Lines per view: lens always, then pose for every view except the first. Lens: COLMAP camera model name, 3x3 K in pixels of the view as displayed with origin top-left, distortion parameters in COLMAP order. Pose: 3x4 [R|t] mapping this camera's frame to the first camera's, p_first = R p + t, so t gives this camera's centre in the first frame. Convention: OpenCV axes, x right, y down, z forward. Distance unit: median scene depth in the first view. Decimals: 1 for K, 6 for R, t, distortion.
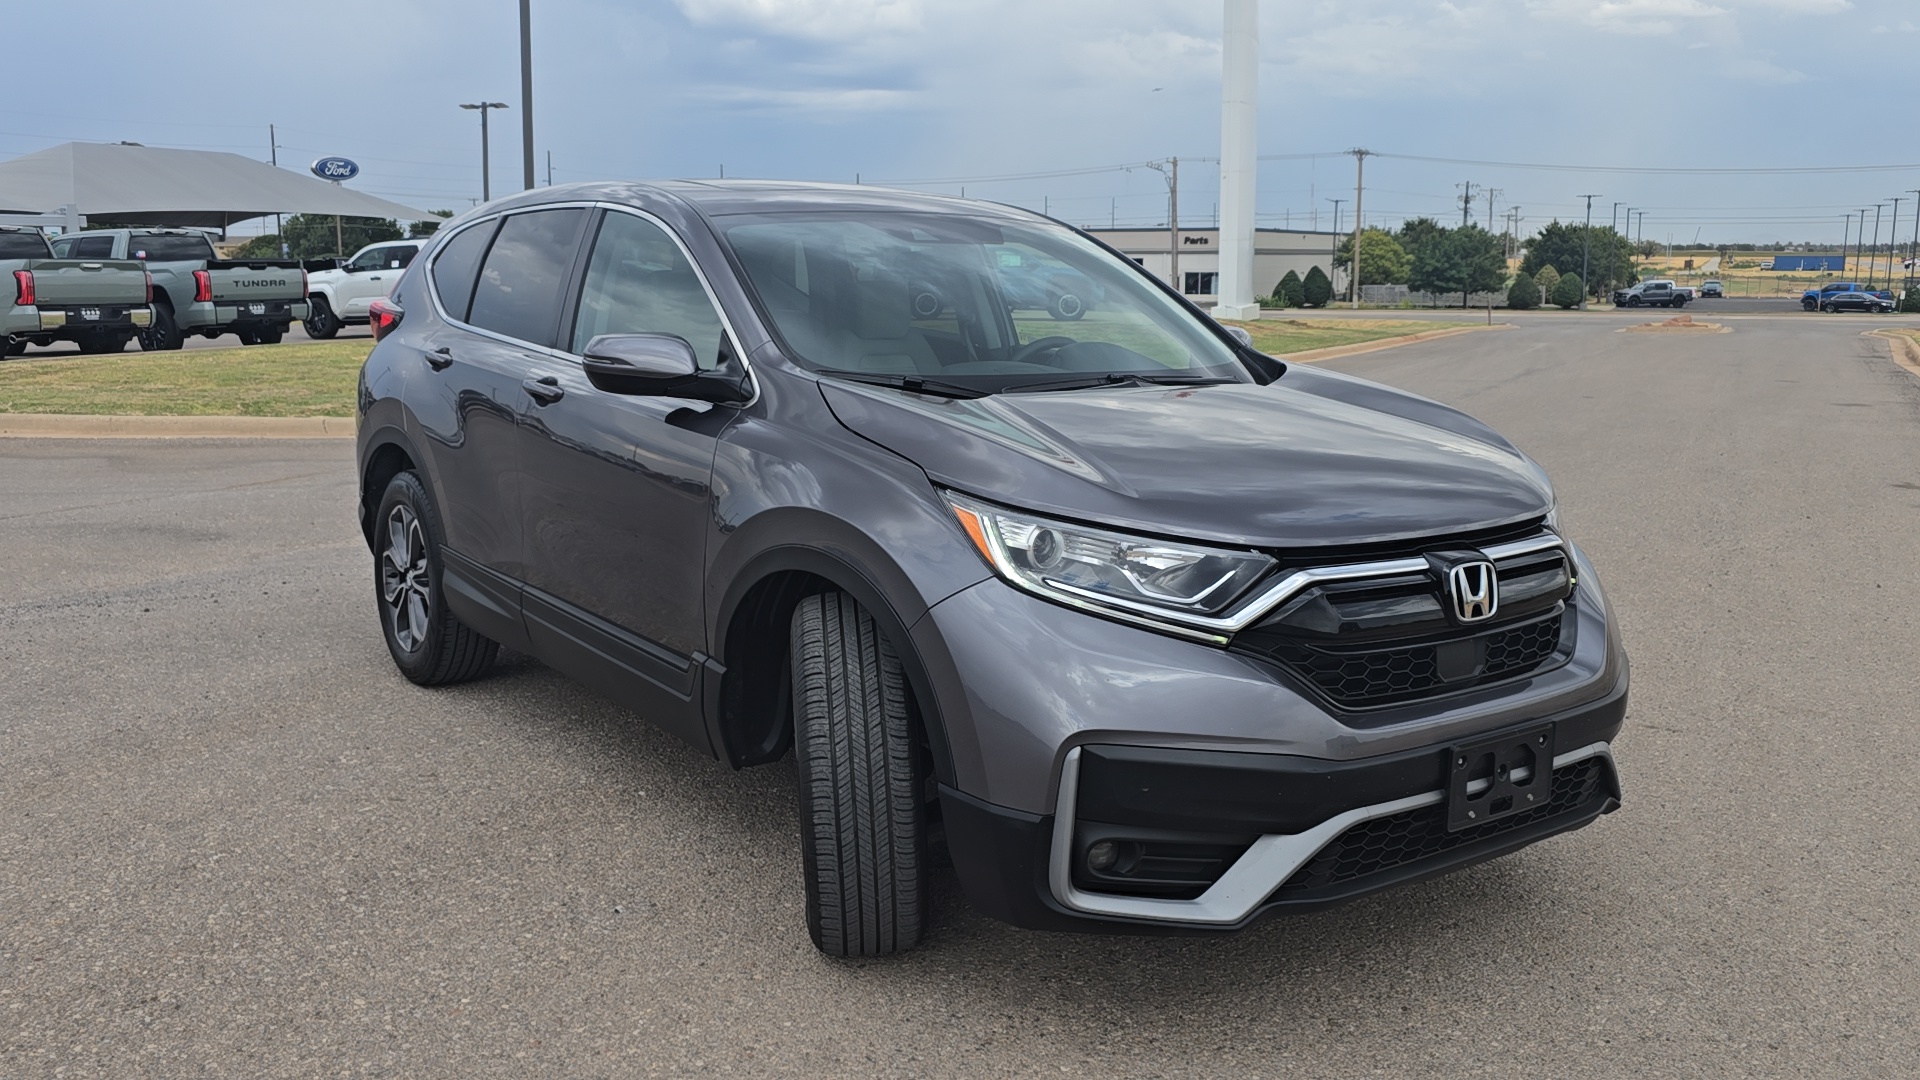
lens RADIAL K [[1598.5, 0, 954.6], [0, 1598.5, 557.9], [0, 0, 1]] dist [-0.001972, 0.014272]
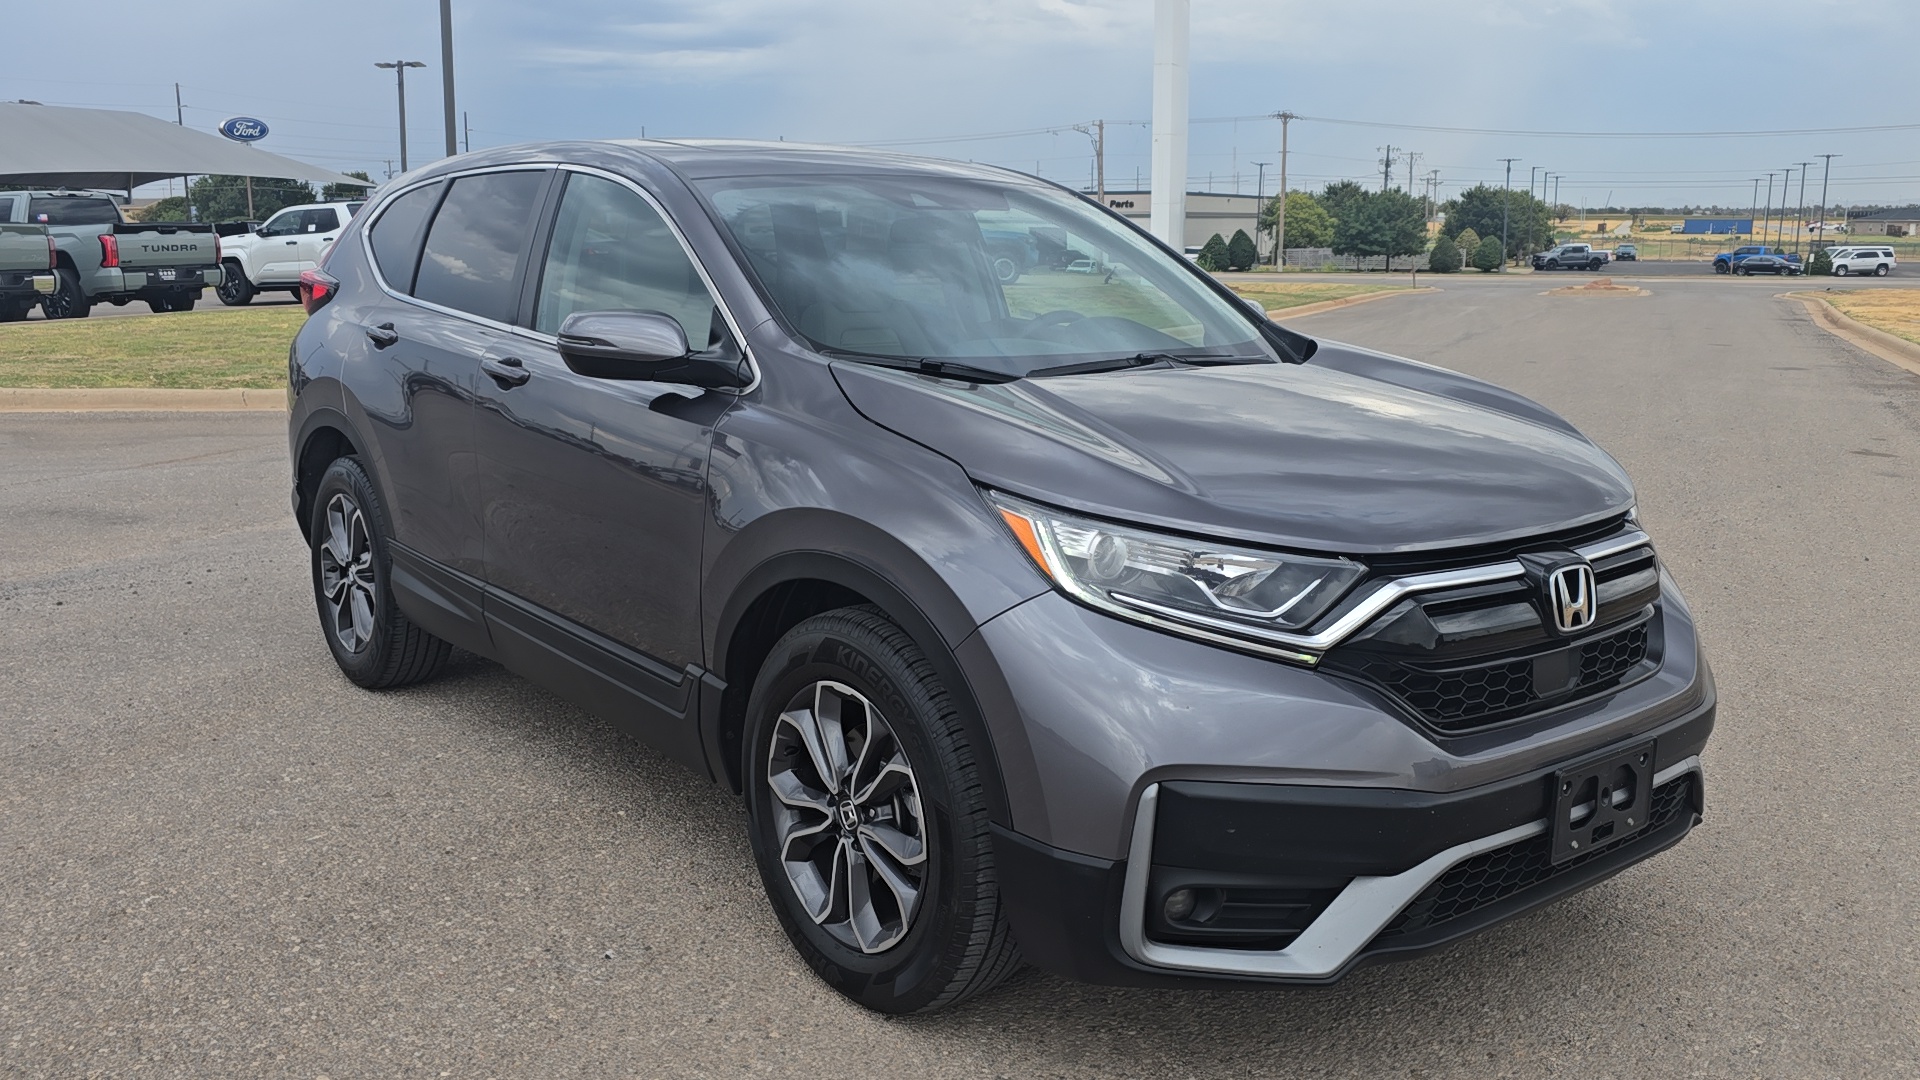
lens RADIAL K [[1598.5, 0, 951.3], [0, 1598.5, 542.1], [0, 0, 1]] dist [-0.001972, 0.014272]
pose [[0.998991, -0.008600, 0.044078, -0.051162], [0.008044, 0.999886, 0.012781, -0.019557], [-0.044183, -0.012414, 0.998946, 0.089786]]
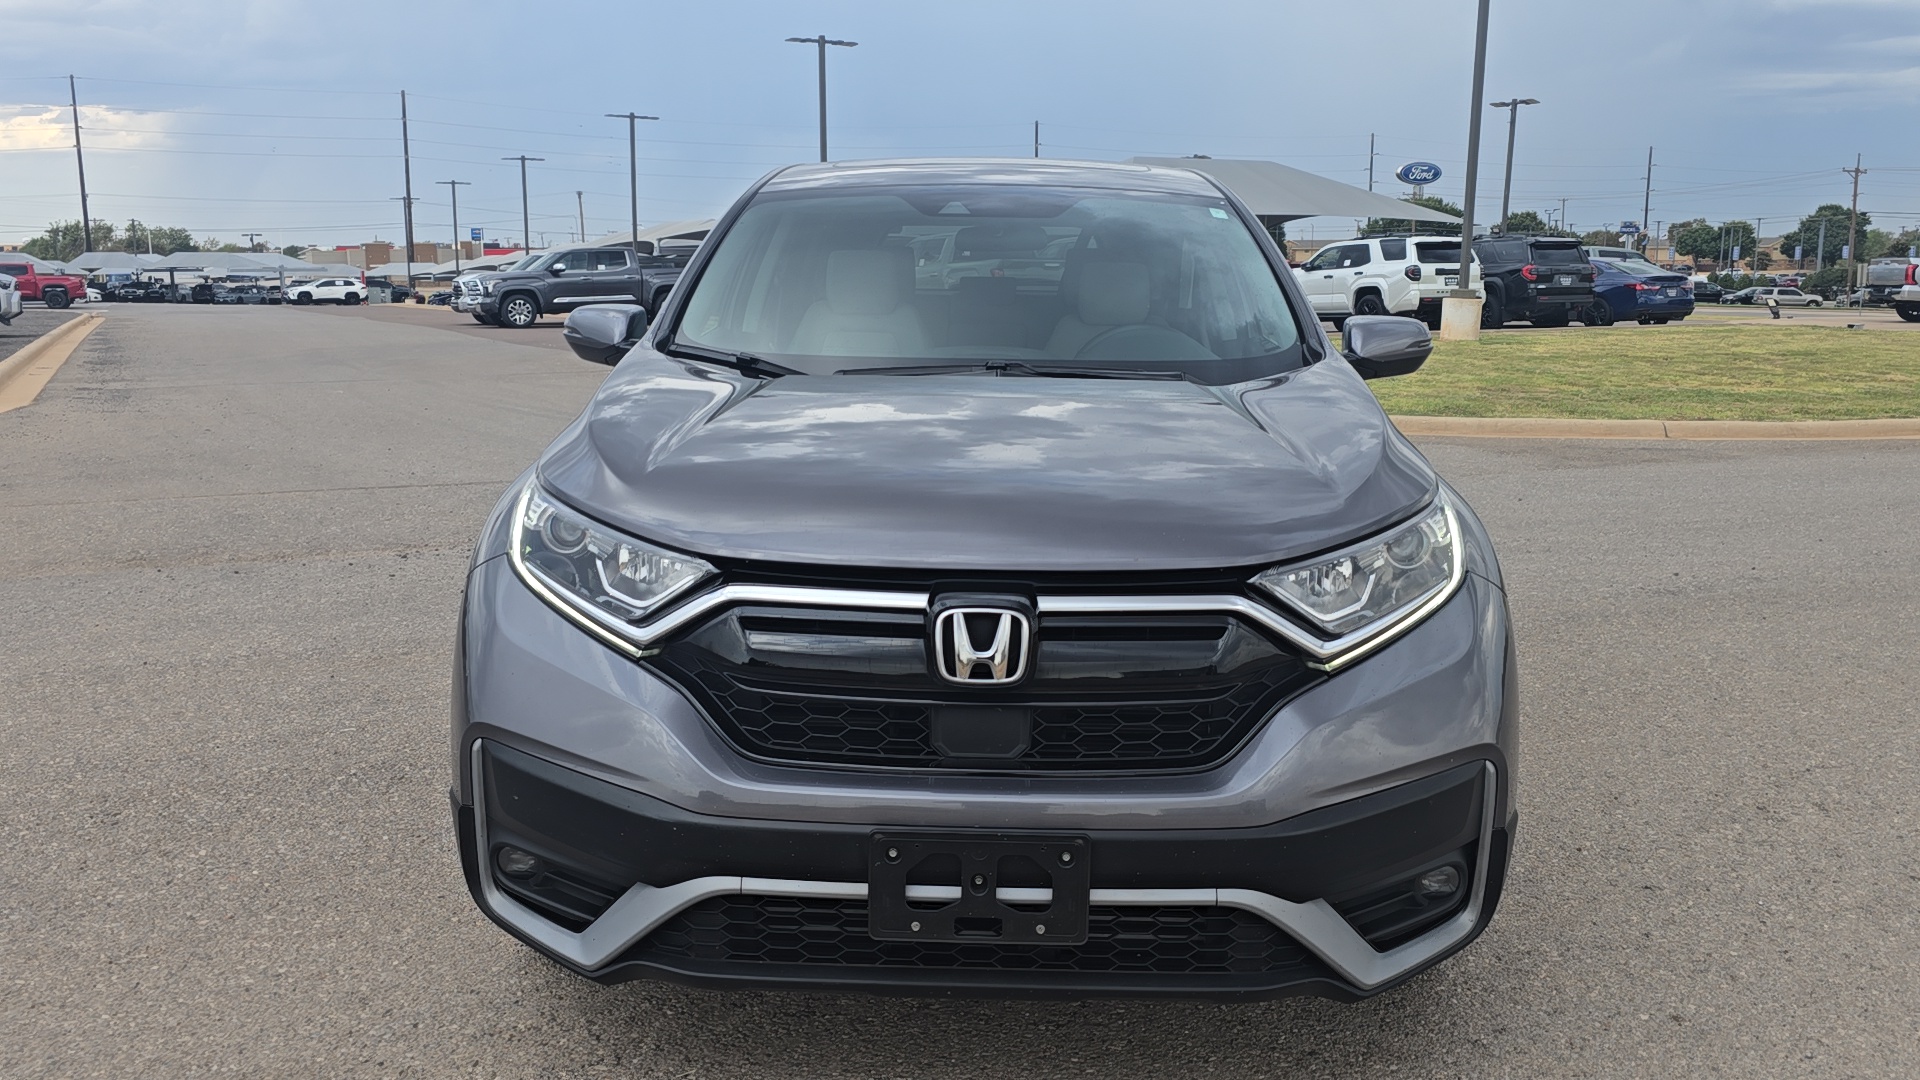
lens RADIAL K [[1598.5, 0, 941.4], [0, 1598.5, 538.4], [0, 0, 1]] dist [-0.001972, 0.014272]
pose [[0.789197, 0.104342, -0.605211, 0.605971], [-0.112441, 0.993353, 0.024637, -0.037399], [0.603759, 0.048607, 0.795684, 0.292002]]
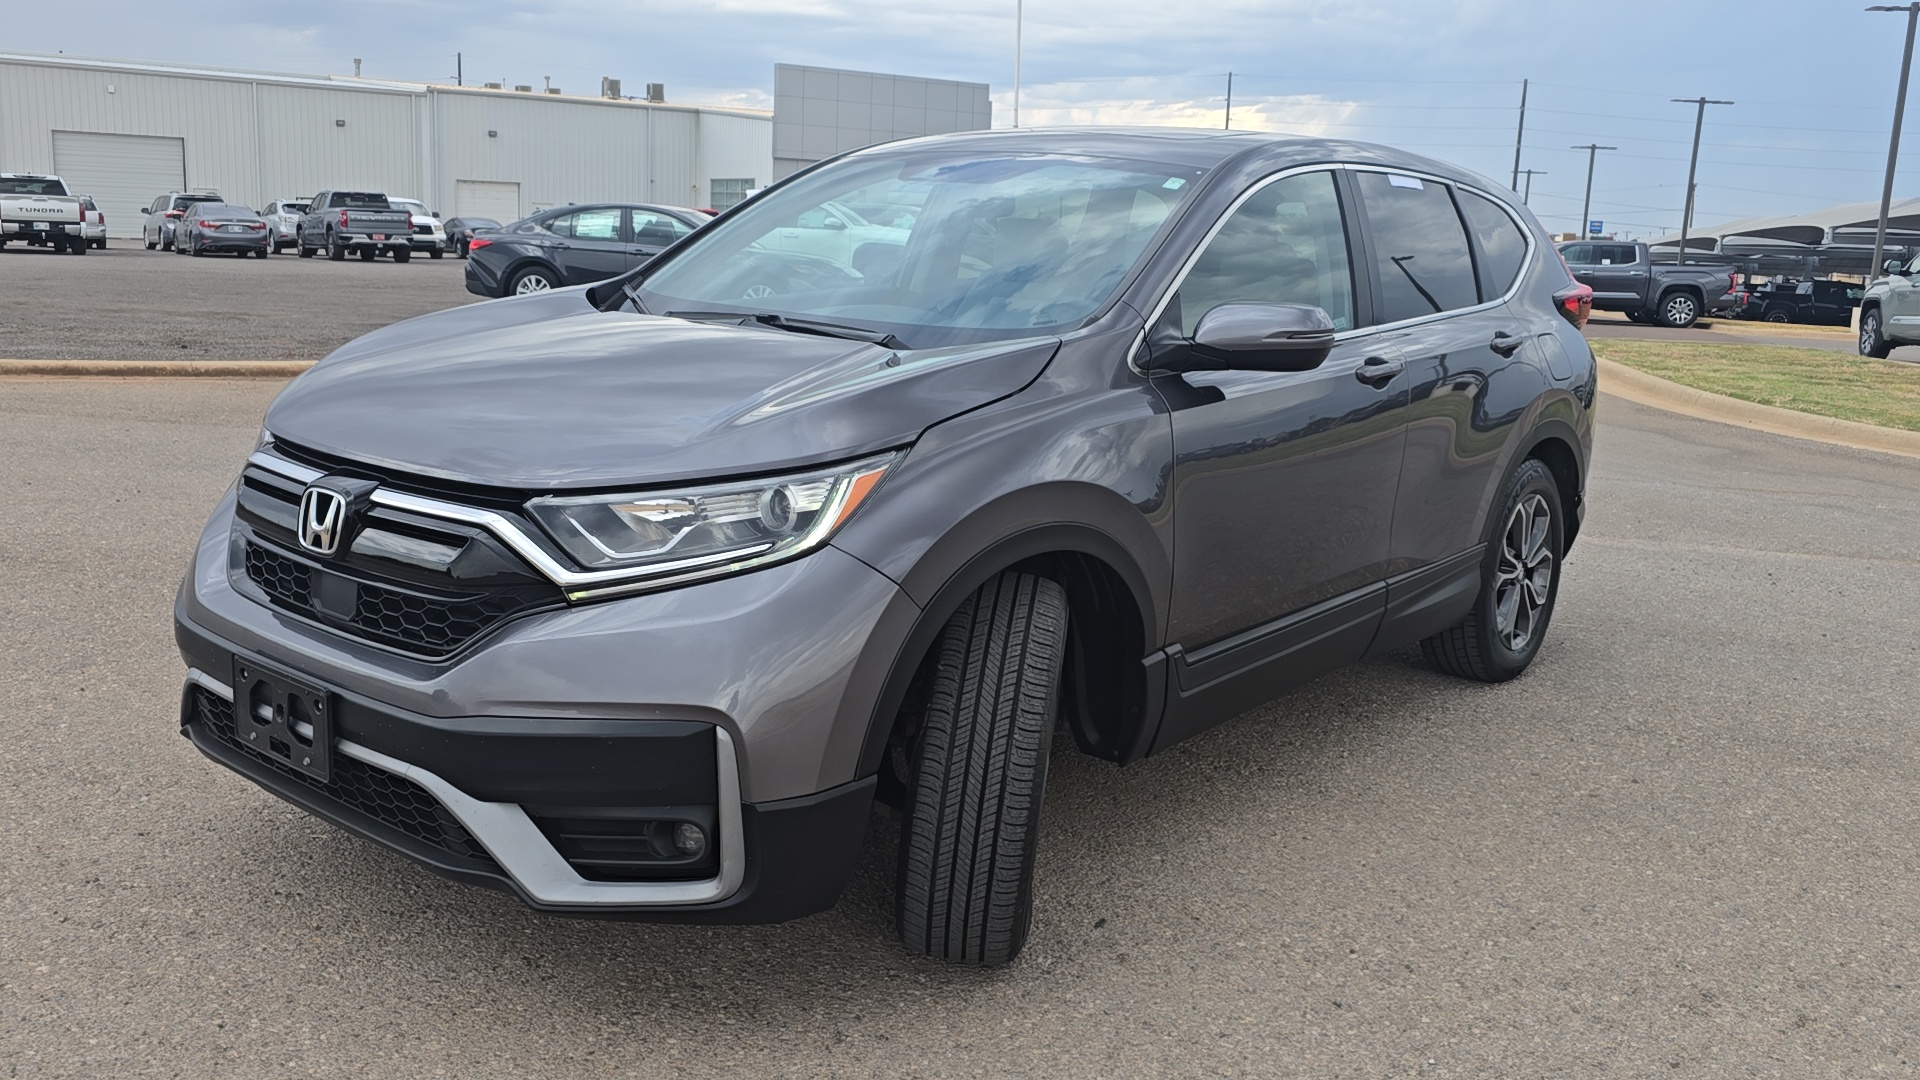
lens RADIAL K [[1598.5, 0, 968.8], [0, 1598.5, 573.1], [0, 0, 1]] dist [-0.001972, 0.014272]
pose [[0.249625, 0.213548, -0.944502, 1.017604], [-0.219298, 0.962506, 0.159660, -0.140526], [0.943184, 0.167272, 0.287096, 0.858339]]
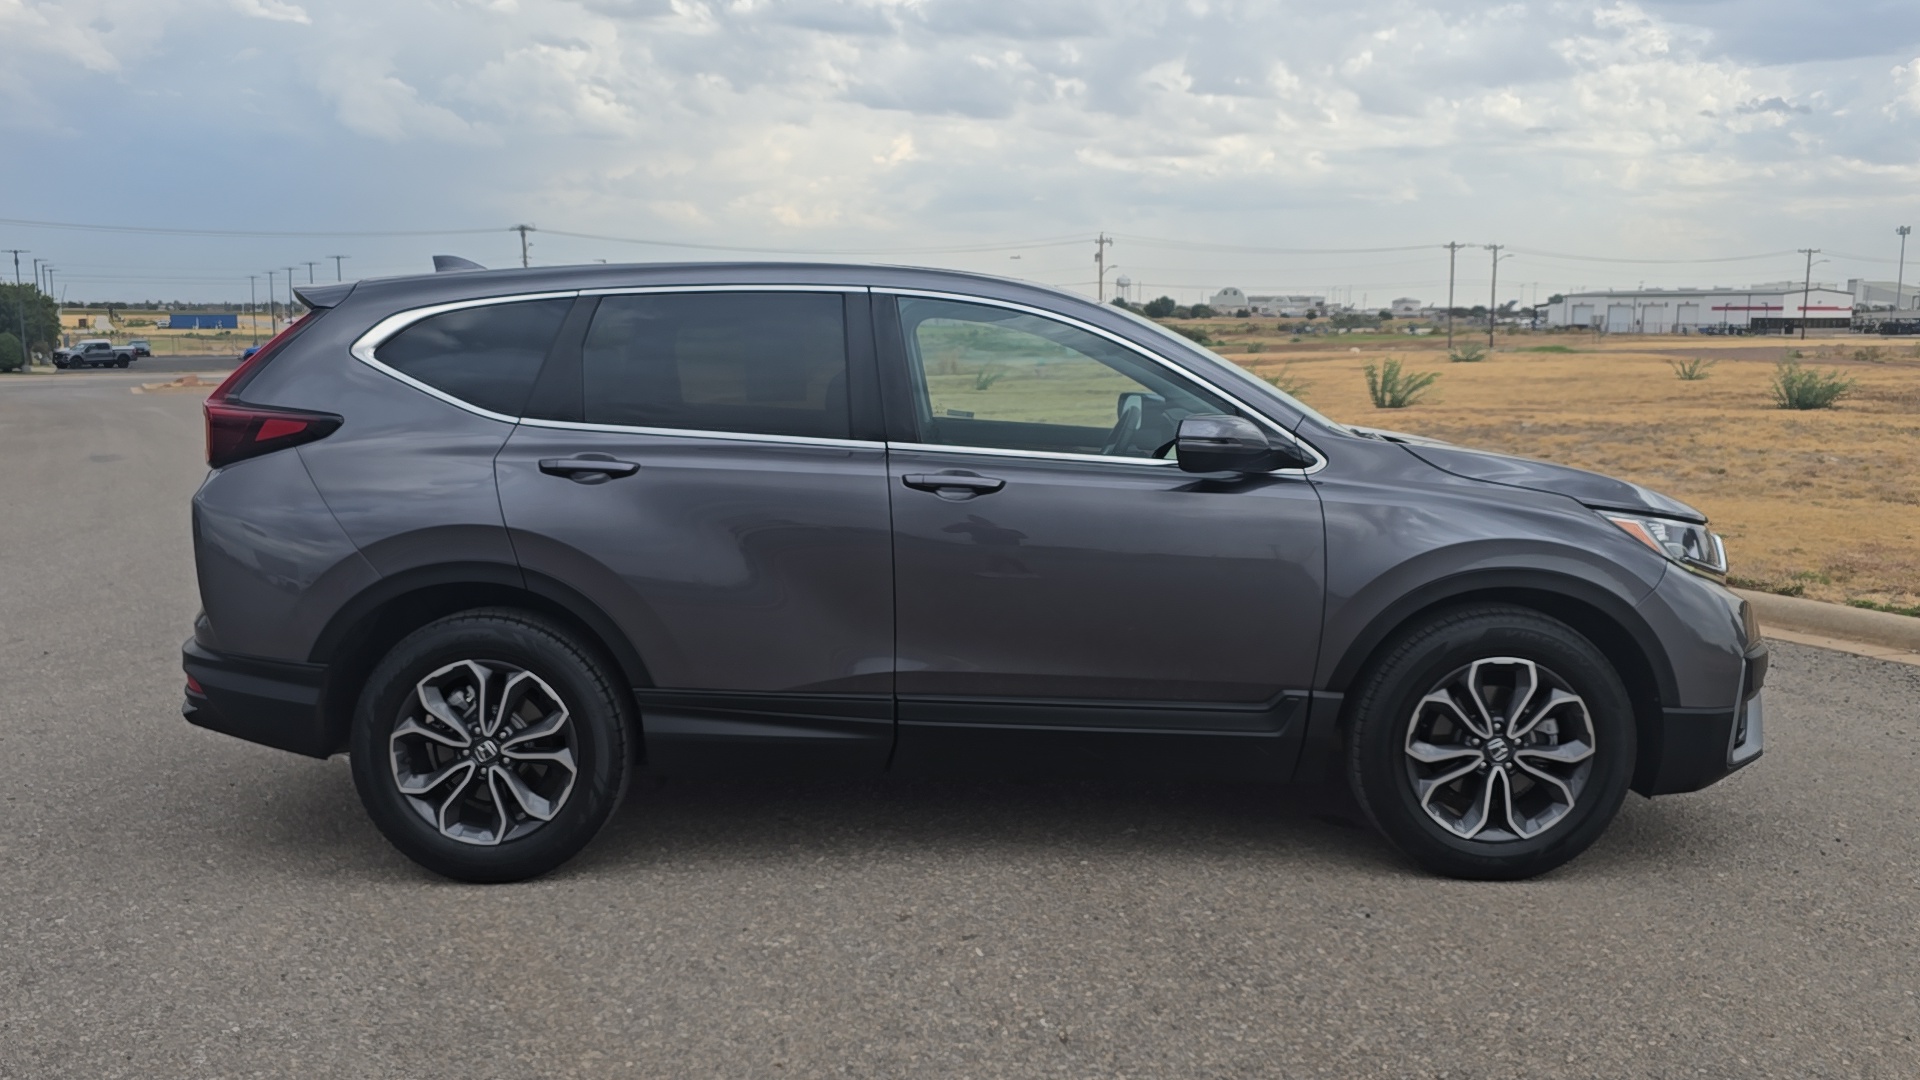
lens RADIAL K [[1598.5, 0, 949.8], [0, 1598.5, 547.9], [0, 0, 1]] dist [-0.001972, 0.014272]
pose [[0.599332, -0.116603, 0.791963, -1.166458], [0.149260, 0.988262, 0.032549, -0.111491], [-0.786462, 0.098700, 0.609701, 0.465814]]
